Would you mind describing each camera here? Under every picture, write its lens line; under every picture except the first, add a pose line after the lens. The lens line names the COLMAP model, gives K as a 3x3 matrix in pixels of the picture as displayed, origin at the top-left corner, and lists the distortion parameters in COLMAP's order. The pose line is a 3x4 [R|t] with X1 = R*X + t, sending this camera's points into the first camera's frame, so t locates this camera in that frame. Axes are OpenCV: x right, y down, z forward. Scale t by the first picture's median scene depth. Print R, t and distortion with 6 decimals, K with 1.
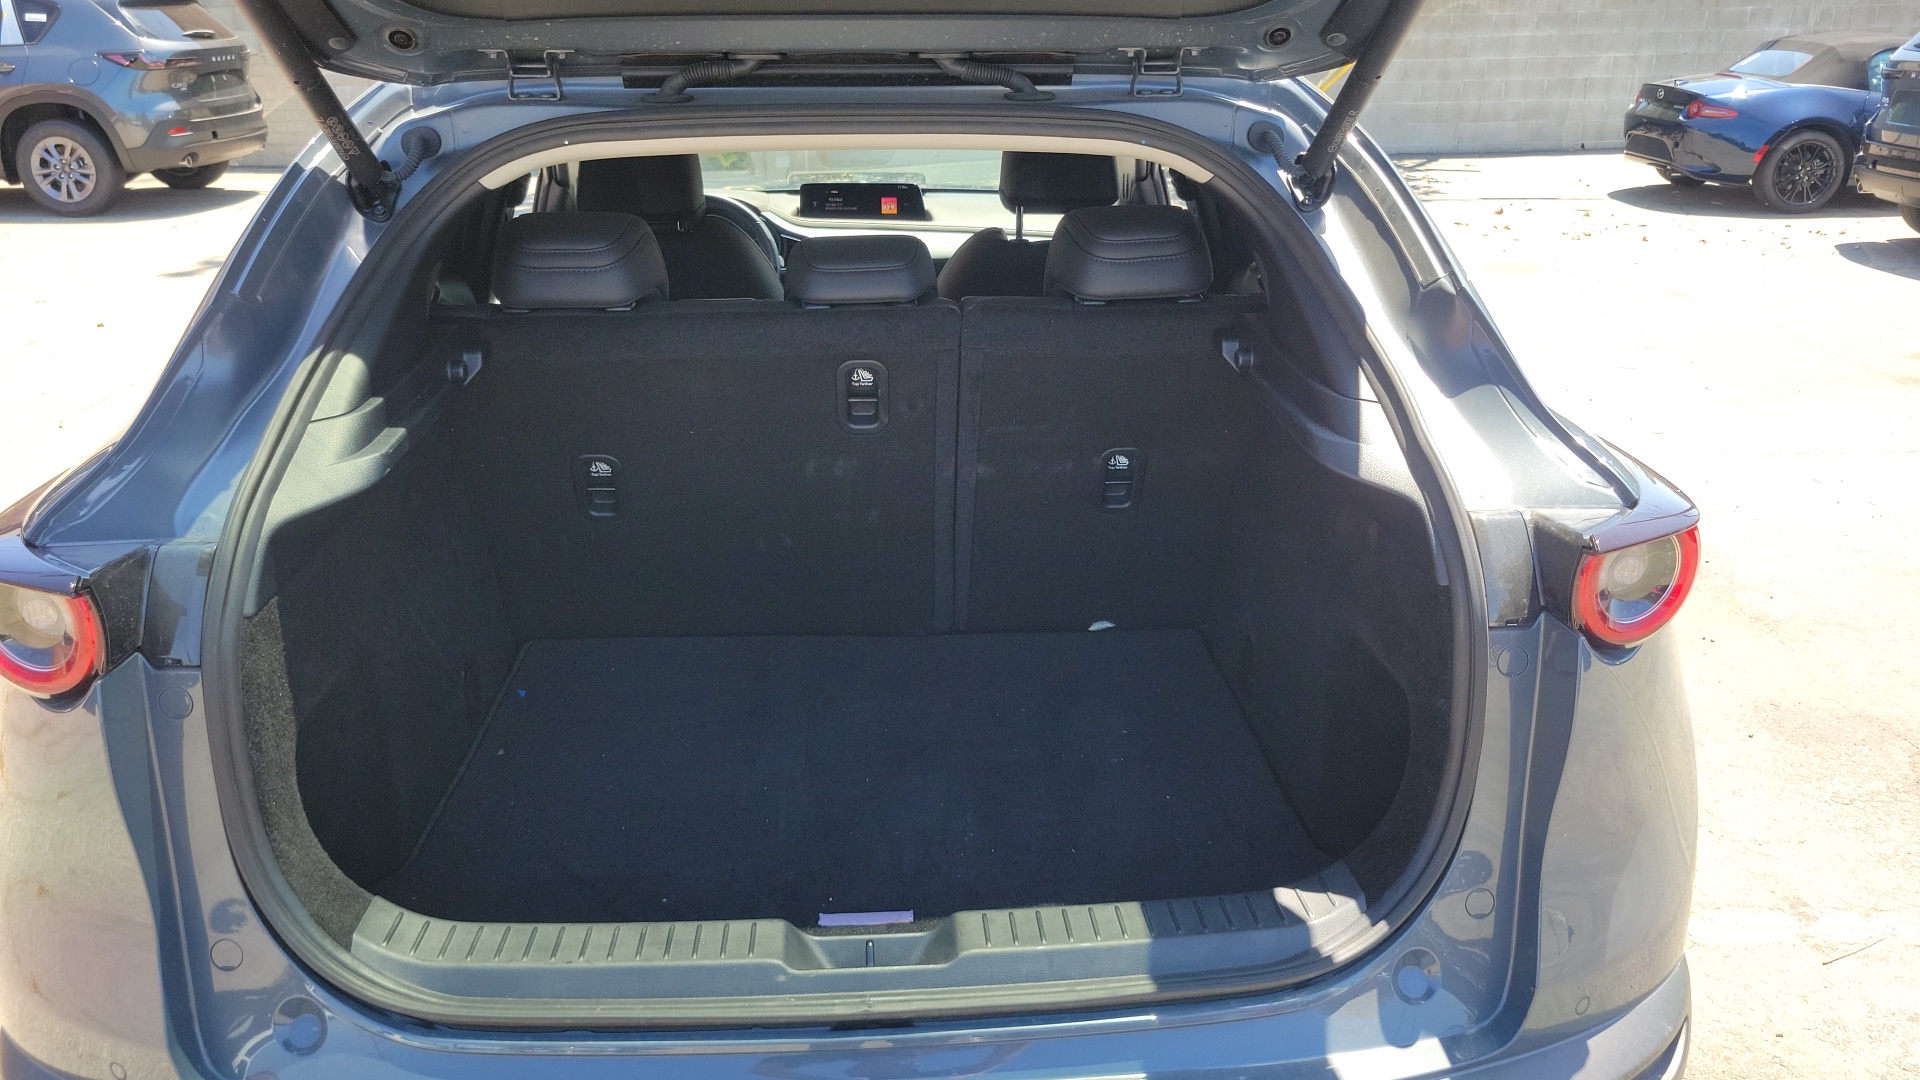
lens RADIAL K [[1532.1, 0, 960.4], [0, 1532.1, 541.8], [0, 0, 1]] dist [0.027103, -0.022295]
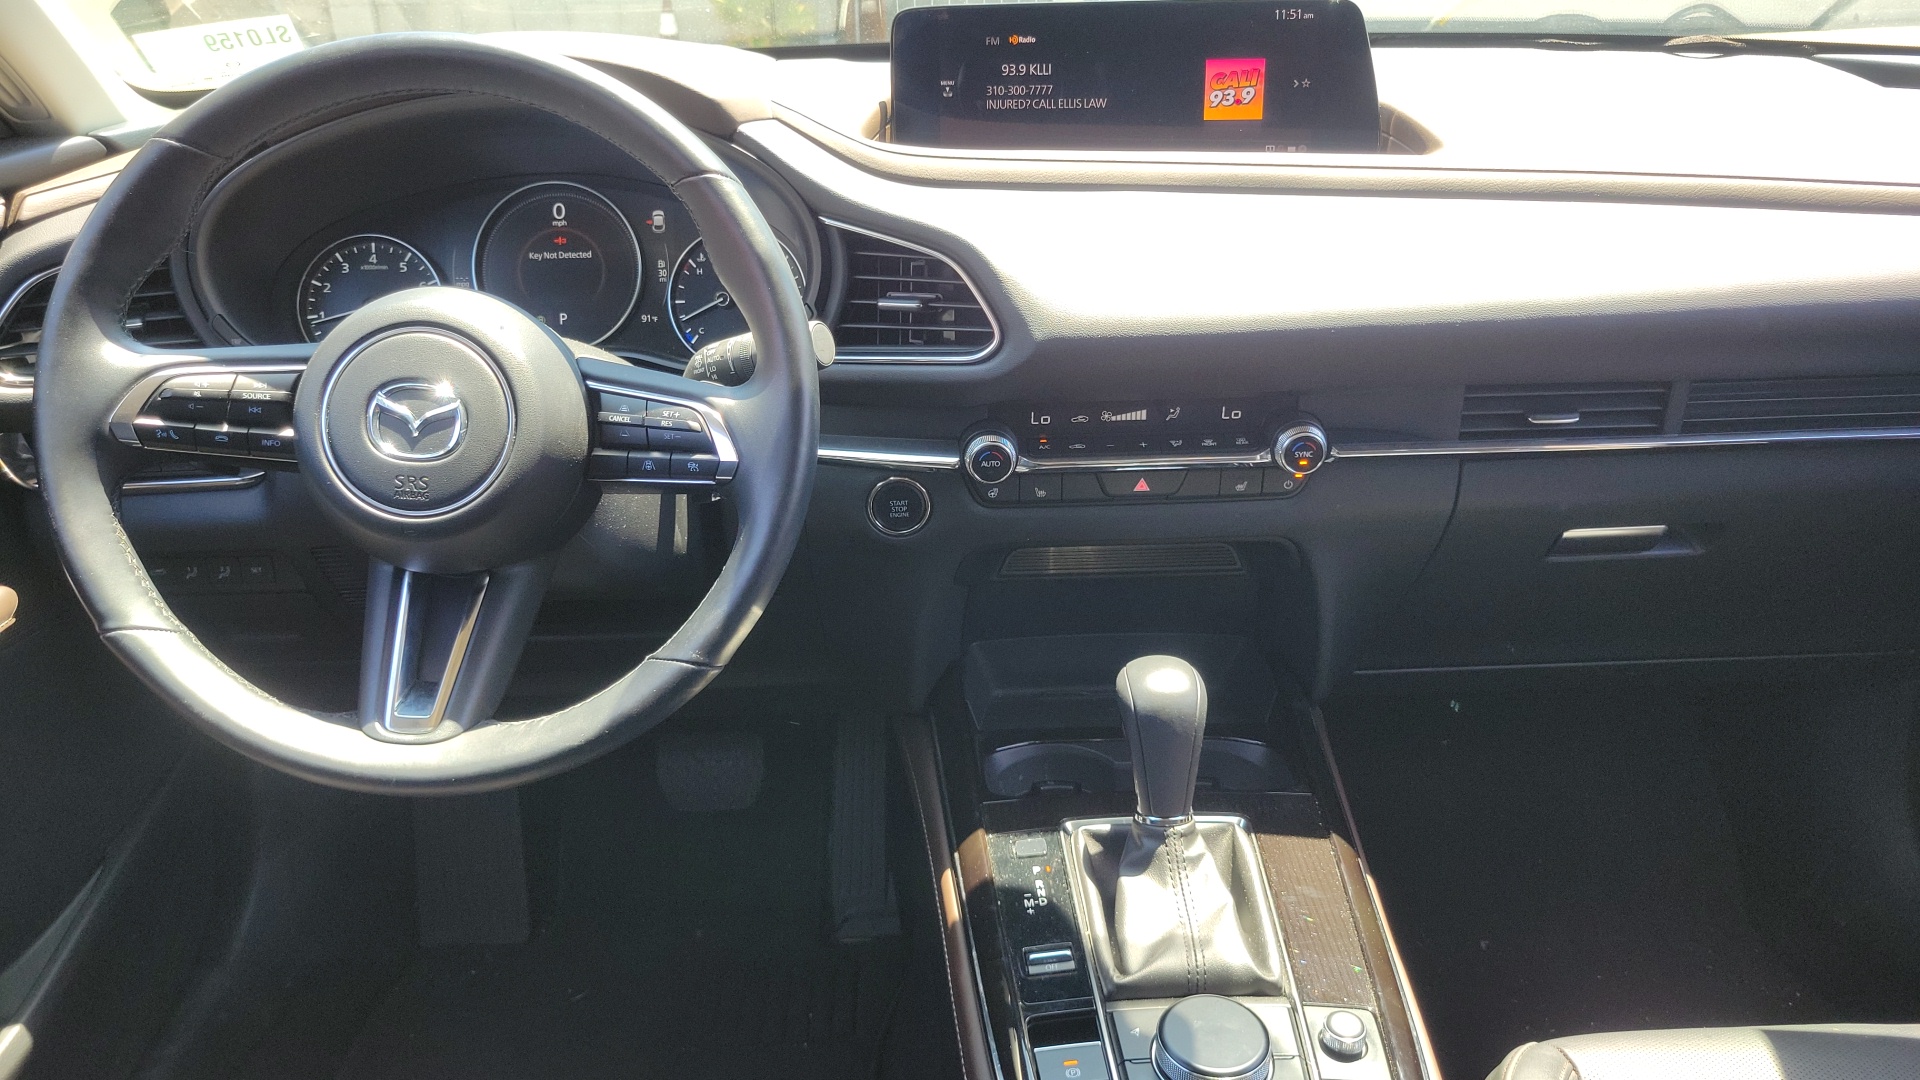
lens RADIAL K [[1532.1, 0, 975.6], [0, 1532.1, 543.6], [0, 0, 1]] dist [0.027103, -0.022295]
pose [[0.999705, 0.001694, -0.024237, -0.084611], [-0.000212, 0.998137, 0.061015, -0.160334], [0.024295, -0.060991, 0.997843, 0.740989]]
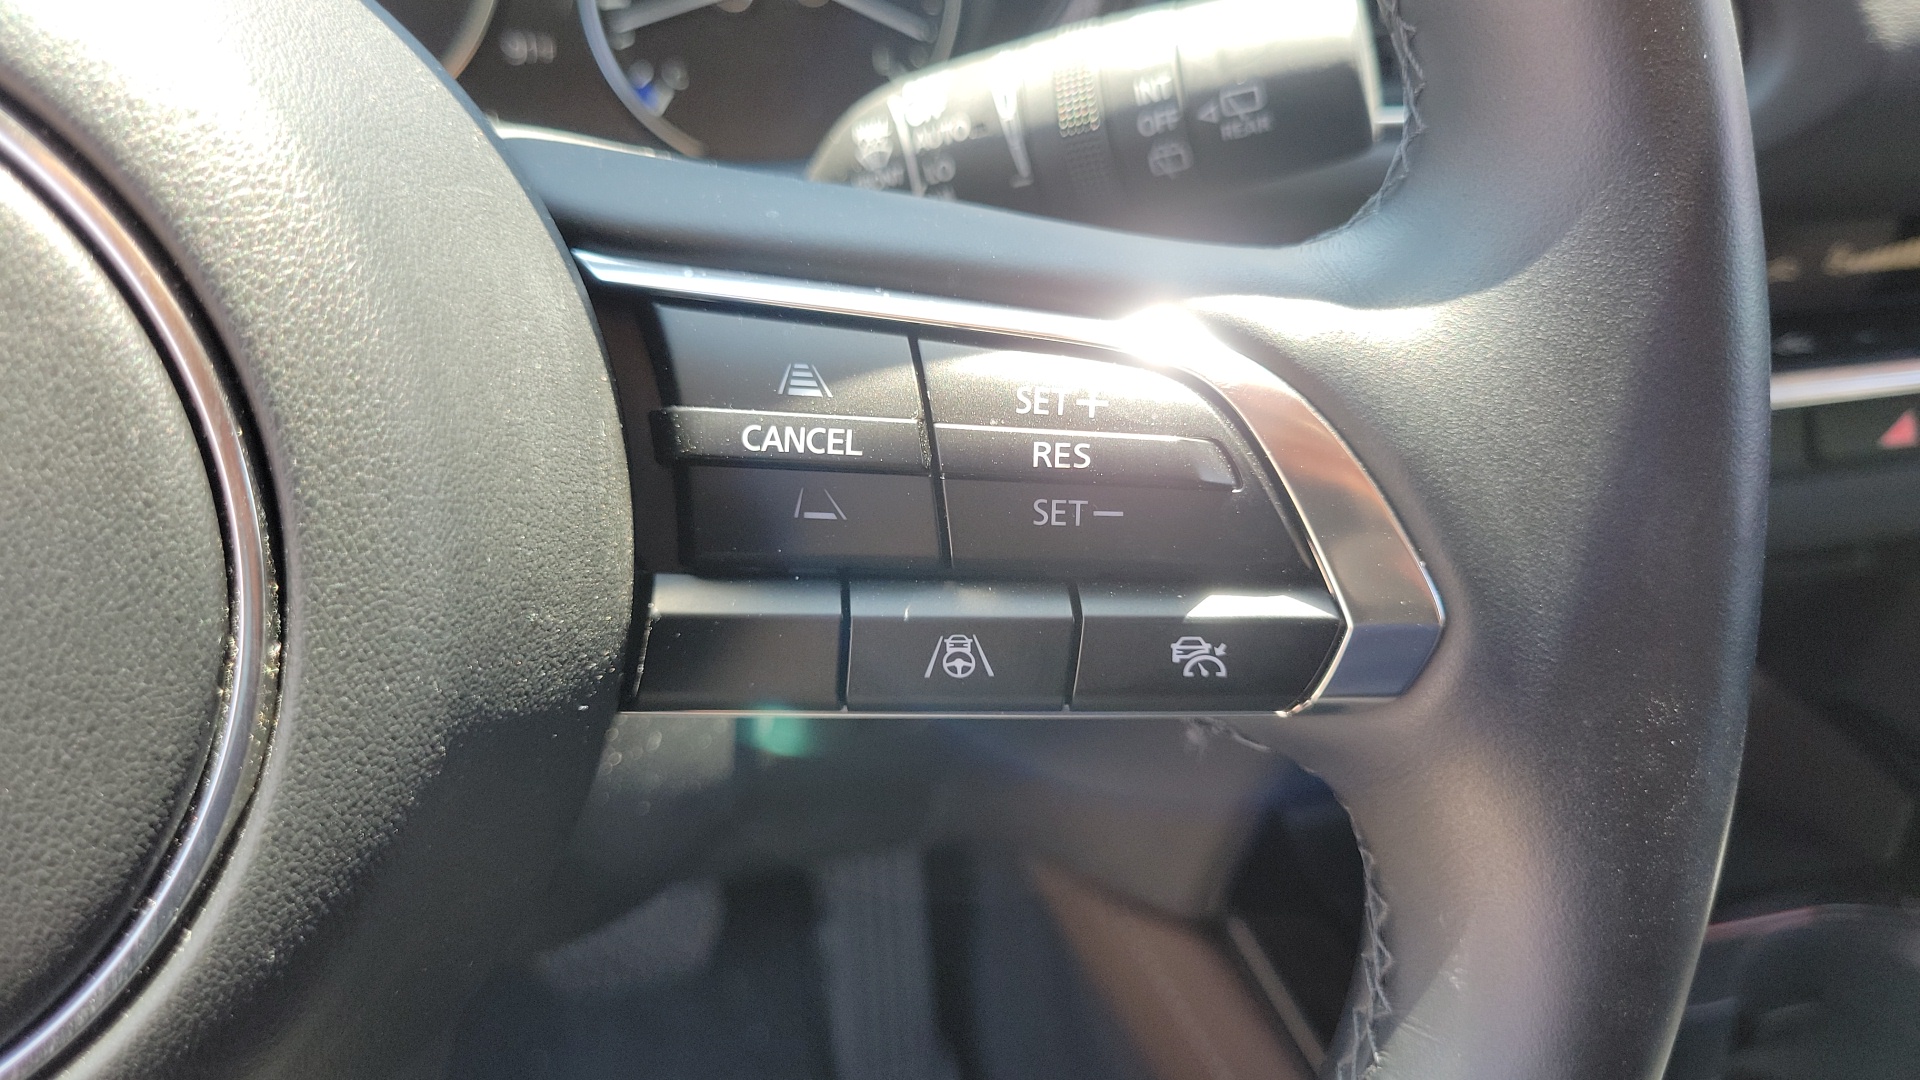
lens RADIAL K [[1532.1, 0, 950.3], [0, 1532.1, 532.4], [0, 0, 1]] dist [0.027103, -0.022295]
pose [[0.986606, -0.078635, 0.142917, -0.138526], [0.051682, 0.981687, 0.183356, -0.169182], [-0.154718, -0.173514, 0.972602, 0.902578]]
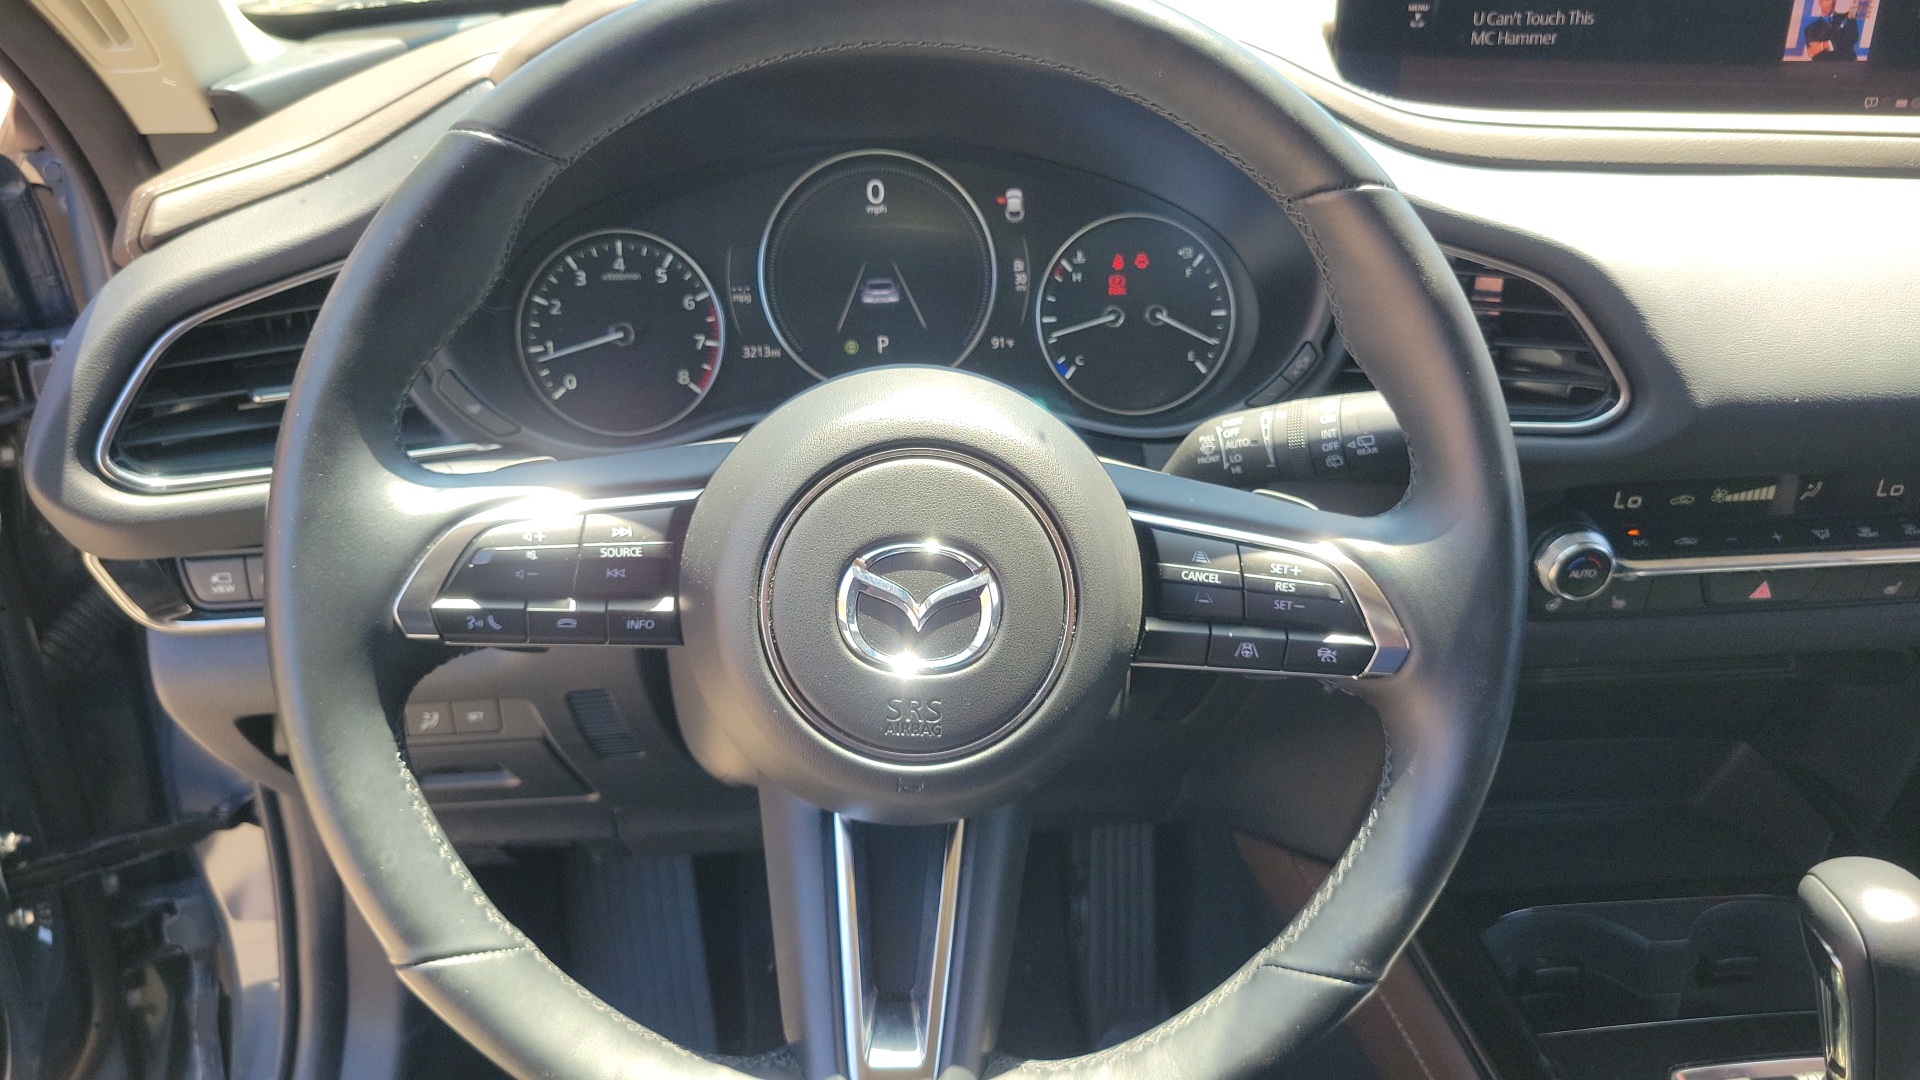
lens RADIAL K [[1532.1, 0, 968.8], [0, 1532.1, 516.7], [0, 0, 1]] dist [0.027103, -0.022295]
pose [[0.999517, -0.011875, 0.028707, -0.159188], [0.008503, 0.993345, 0.114867, -0.184006], [-0.029880, -0.114567, 0.992966, 0.818203]]
